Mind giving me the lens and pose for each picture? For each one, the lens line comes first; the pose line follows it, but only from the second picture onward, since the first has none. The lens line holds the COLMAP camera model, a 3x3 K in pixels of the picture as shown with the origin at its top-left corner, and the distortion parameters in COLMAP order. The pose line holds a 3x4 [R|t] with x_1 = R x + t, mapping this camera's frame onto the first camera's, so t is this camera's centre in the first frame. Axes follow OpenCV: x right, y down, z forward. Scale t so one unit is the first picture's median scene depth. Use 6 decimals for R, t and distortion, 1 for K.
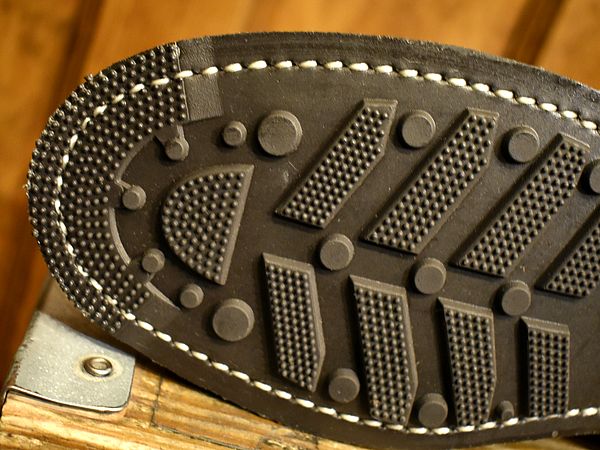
lens RADIAL K [[809.8, 0, 300.0], [0, 809.8, 225.0], [0, 0, 1]] dist [-0.027050, -0.055136]
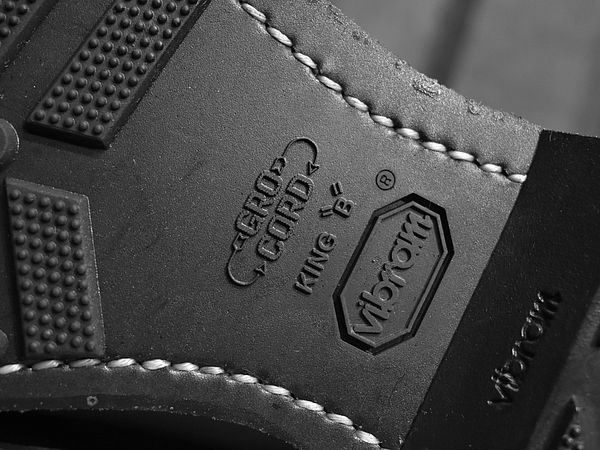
lens RADIAL K [[809.8, 0, 300.0], [0, 809.8, 225.0], [0, 0, 1]] dist [-0.027050, -0.055136]
pose [[0.994799, -0.027456, -0.098084, 0.586138], [-0.009832, 0.932598, -0.360783, 0.390128], [0.101379, 0.359871, 0.927478, 0.461420]]
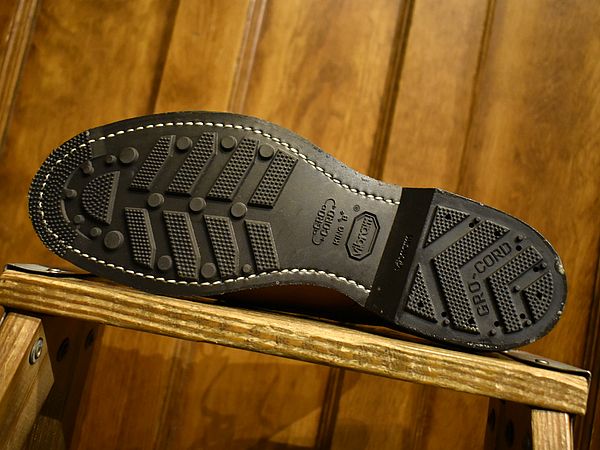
lens RADIAL K [[644.3, 0, 300.0], [0, 644.3, 225.0], [0, 0, 1]] dist [-0.008949, -0.011431]
pose [[0.985321, -0.150830, -0.079958, 0.573196], [0.100740, 0.891857, -0.440956, 0.924697], [0.137821, 0.426428, 0.893960, -0.517089]]
